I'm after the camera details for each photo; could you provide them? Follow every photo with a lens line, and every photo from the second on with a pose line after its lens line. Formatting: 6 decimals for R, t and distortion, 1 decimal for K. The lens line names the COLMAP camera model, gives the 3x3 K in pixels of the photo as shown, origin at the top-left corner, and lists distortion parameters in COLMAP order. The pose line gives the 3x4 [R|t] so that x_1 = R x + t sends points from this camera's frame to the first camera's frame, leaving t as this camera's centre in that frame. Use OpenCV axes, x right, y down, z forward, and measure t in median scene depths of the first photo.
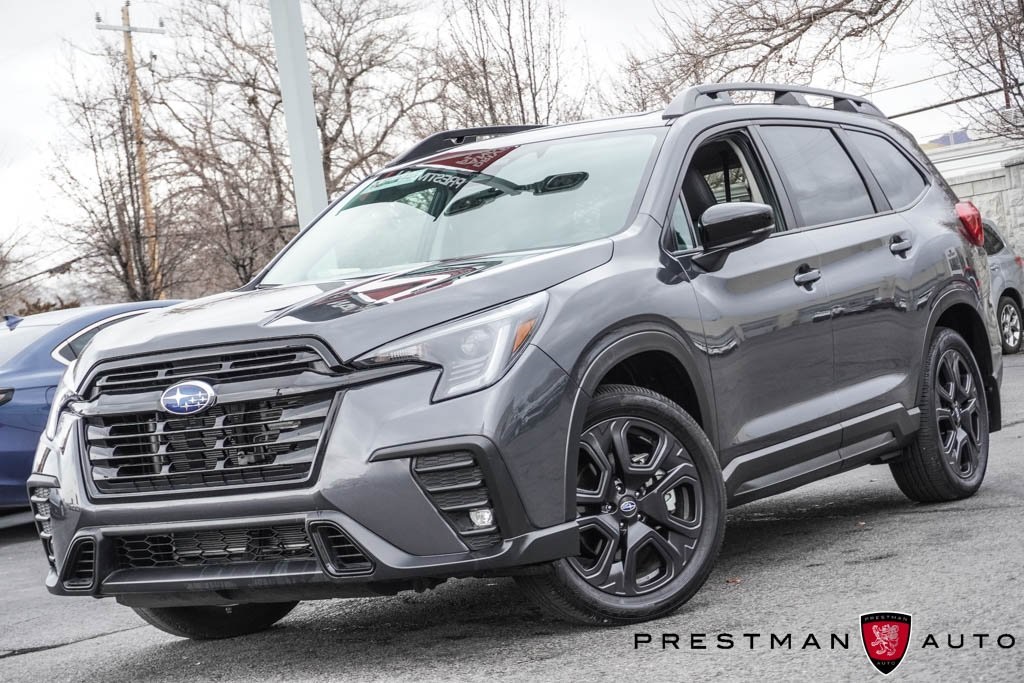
lens RADIAL K [[2329.2, 0, 510.0], [0, 2329.2, 340.0], [0, 0, 1]] dist [-0.019807, 0.000000]
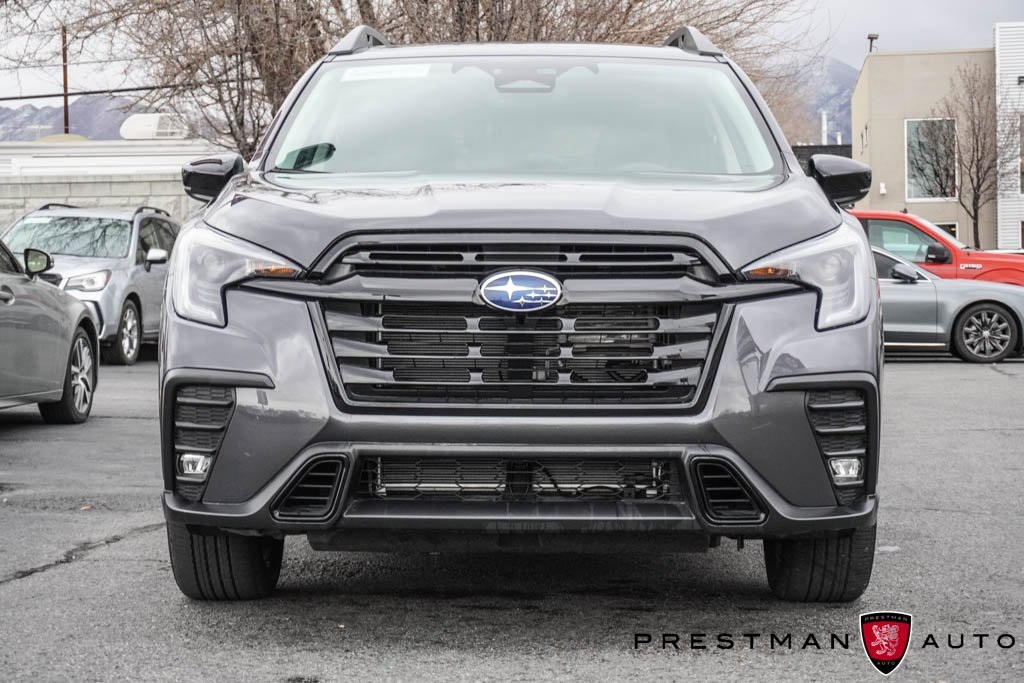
lens RADIAL K [[2329.2, 0, 513.7], [0, 2329.2, 341.4], [0, 0, 1]] dist [-0.019807, 0.000000]
pose [[0.847100, 0.108303, 0.520280, -0.511645], [-0.101324, 0.993969, -0.041935, 0.069801], [-0.521684, -0.017193, 0.852965, 0.290676]]
